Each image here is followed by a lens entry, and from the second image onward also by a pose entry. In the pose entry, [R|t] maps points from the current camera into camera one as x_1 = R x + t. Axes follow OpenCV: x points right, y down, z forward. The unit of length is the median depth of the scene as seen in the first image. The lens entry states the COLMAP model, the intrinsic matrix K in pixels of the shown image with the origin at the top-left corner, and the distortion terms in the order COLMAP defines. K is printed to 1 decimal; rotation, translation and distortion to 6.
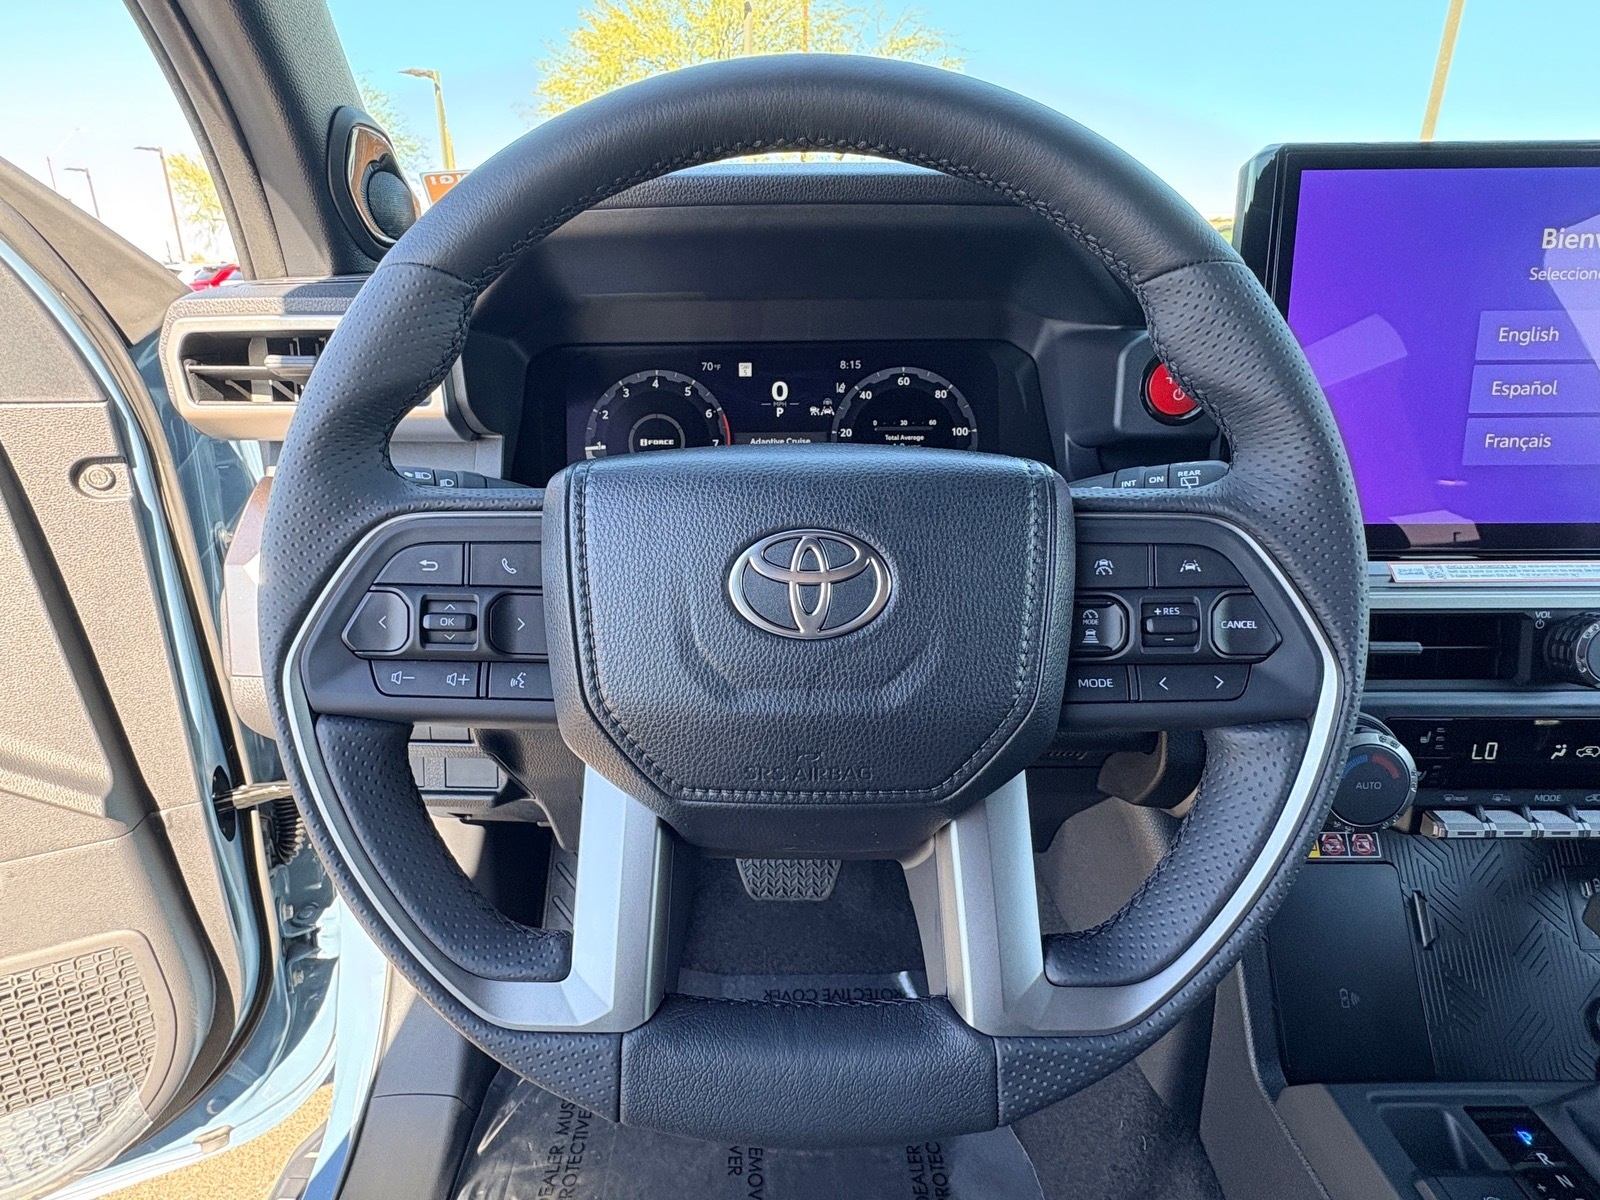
lens RADIAL K [[859.6, 0, 763.0], [0, 859.6, 595.9], [0, 0, 1]] dist [0.002204, -0.001047]
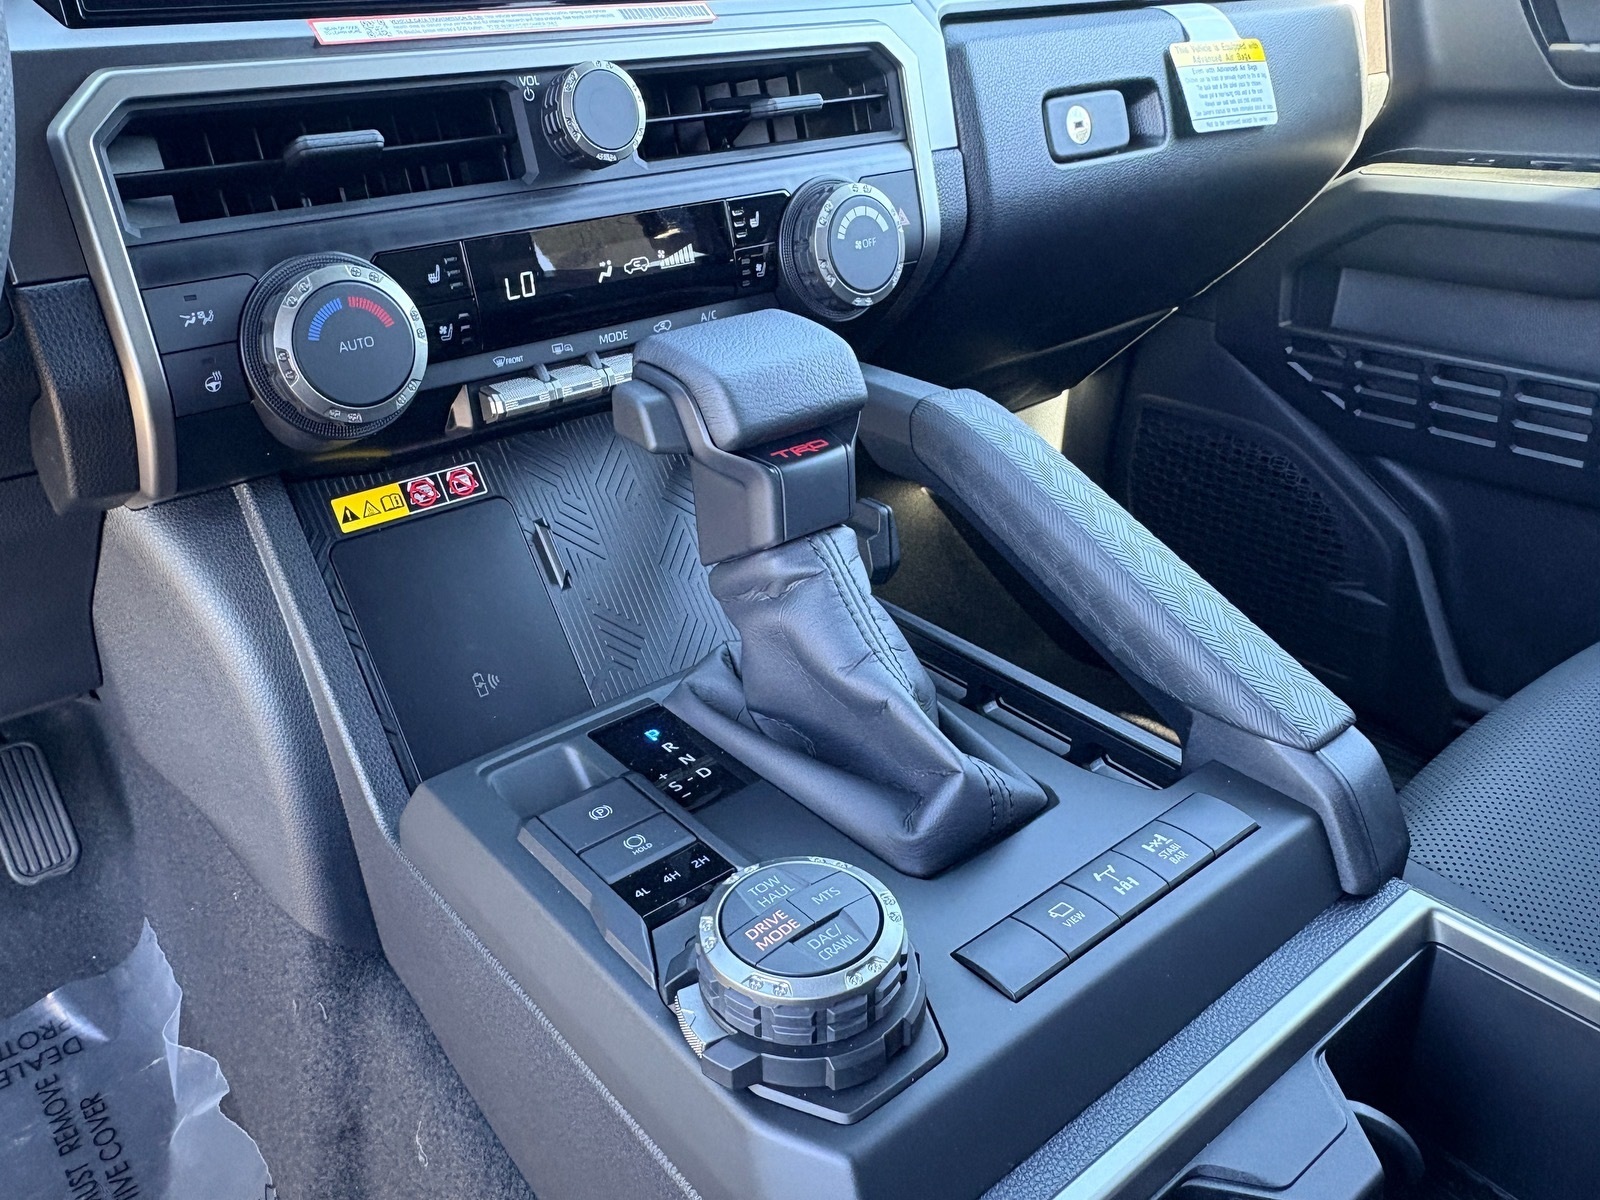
lens RADIAL K [[1212.3, 0, 733.6], [0, 1212.3, 596.6], [0, 0, 1]] dist [-0.005117, 0.005539]
pose [[0.783766, -0.296562, 0.545676, 0.268397], [0.244552, 0.955012, 0.167770, 0.241542], [-0.570881, 0.001954, 0.821030, 0.037850]]
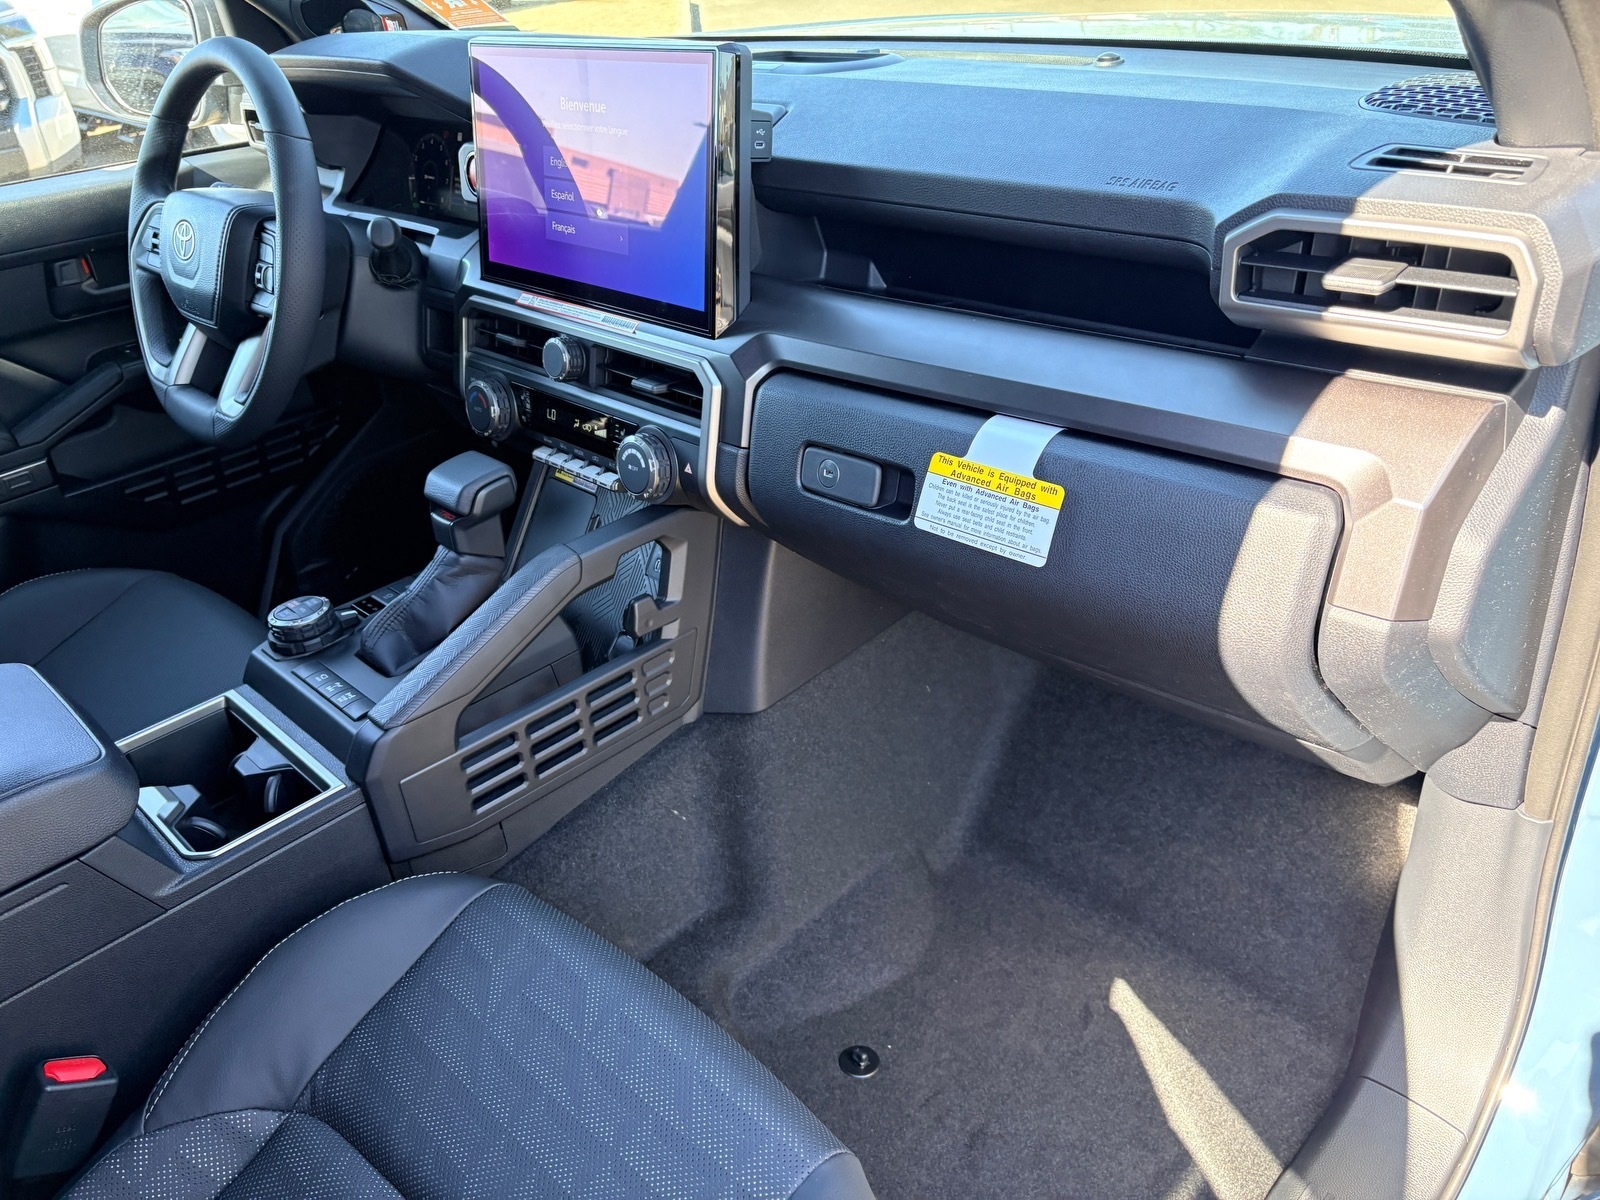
lens RADIAL K [[1230.0, 0, 798.7], [0, 1230.0, 611.0], [0, 0, 1]] dist [0.015318, -0.009682]
pose [[0.707352, 0.310458, -0.635034, 2.263338], [-0.165297, 0.946127, 0.278426, -0.166928], [0.687262, -0.091976, 0.720563, -0.362223]]
